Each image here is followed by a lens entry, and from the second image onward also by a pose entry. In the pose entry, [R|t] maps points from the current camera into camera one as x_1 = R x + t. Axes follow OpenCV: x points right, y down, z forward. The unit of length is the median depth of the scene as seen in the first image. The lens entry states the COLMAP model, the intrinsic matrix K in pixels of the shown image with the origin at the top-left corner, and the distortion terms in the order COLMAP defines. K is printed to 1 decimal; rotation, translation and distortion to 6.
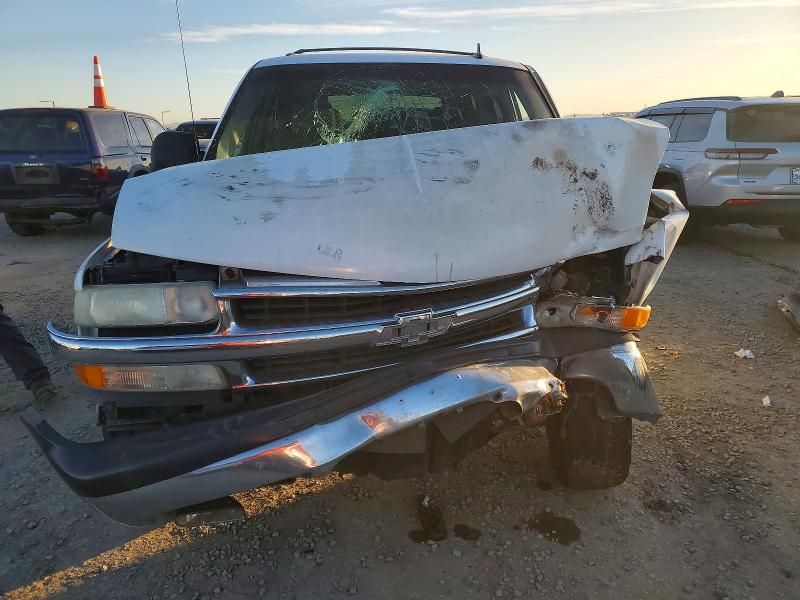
lens RADIAL K [[589.7, 0, 399.8], [0, 589.7, 298.9], [0, 0, 1]] dist [0.003630, 0.001466]
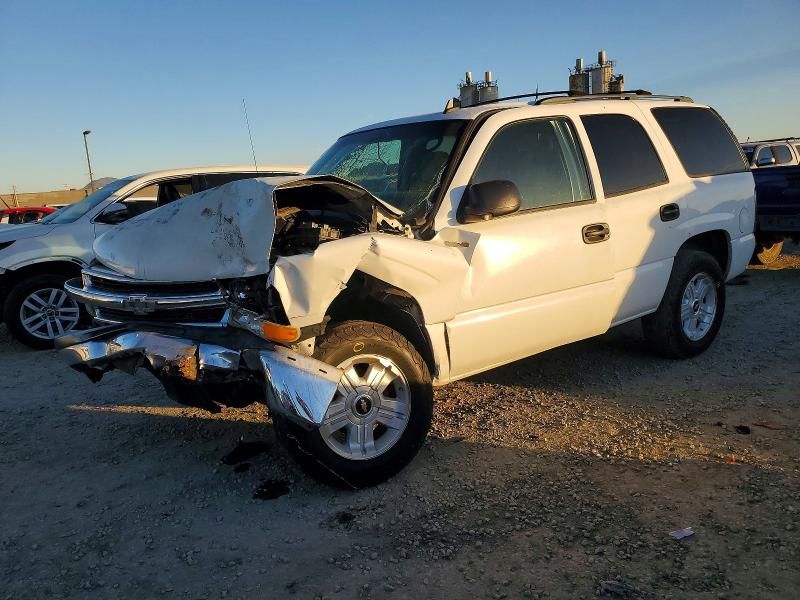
lens RADIAL K [[589.7, 0, 399.7], [0, 589.7, 300.9], [0, 0, 1]] dist [0.003630, 0.001466]
pose [[0.612404, 0.132239, -0.779406, 1.702096], [-0.161924, 0.985990, 0.040060, -0.142697], [0.773784, 0.101672, 0.625237, 0.453899]]
